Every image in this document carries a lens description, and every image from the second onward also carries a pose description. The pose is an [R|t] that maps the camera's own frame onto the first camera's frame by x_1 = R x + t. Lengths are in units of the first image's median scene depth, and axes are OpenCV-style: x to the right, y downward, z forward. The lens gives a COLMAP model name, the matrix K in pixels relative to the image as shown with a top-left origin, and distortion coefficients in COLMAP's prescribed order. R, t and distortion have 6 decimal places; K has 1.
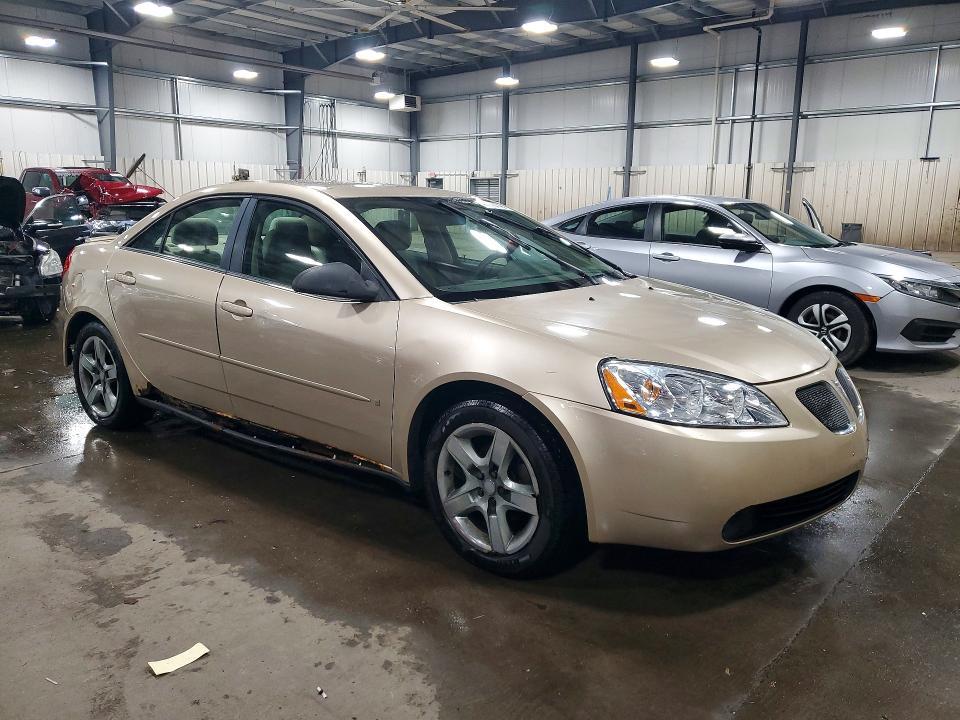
lens RADIAL K [[754.1, 0, 475.4], [0, 754.1, 364.3], [0, 0, 1]] dist [0.034159, -0.011710]
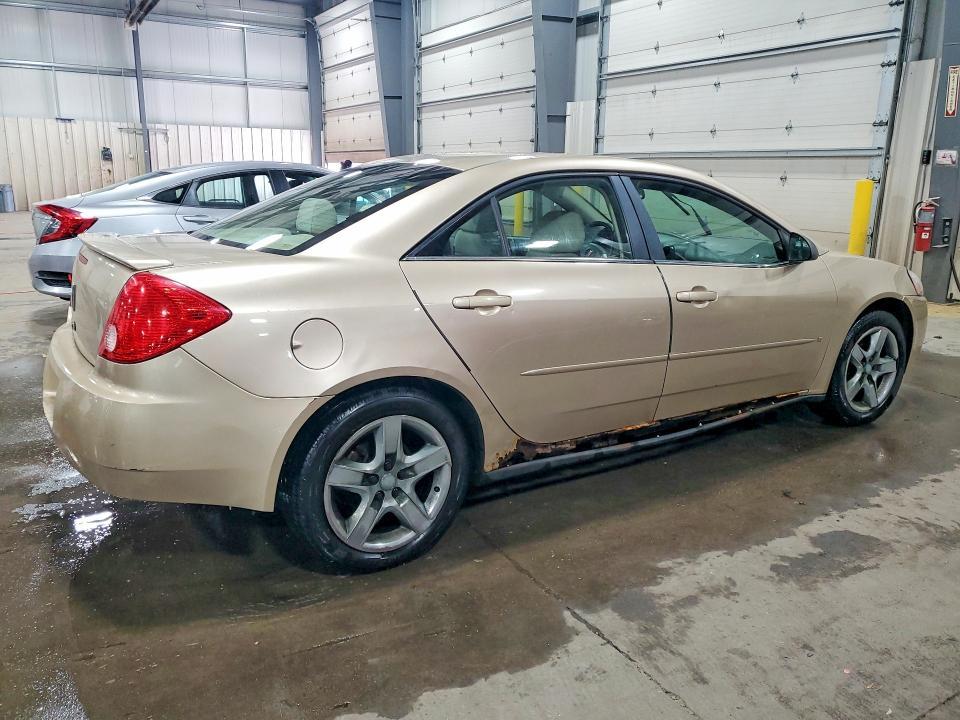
lens RADIAL K [[754.1, 0, 475.6], [0, 754.1, 351.2], [0, 0, 1]] dist [0.034159, -0.011710]
pose [[0.311882, -0.222327, 0.923743, -1.408003], [0.186411, 0.967659, 0.169959, -0.241308], [-0.931655, 0.119188, 0.343239, 1.035070]]
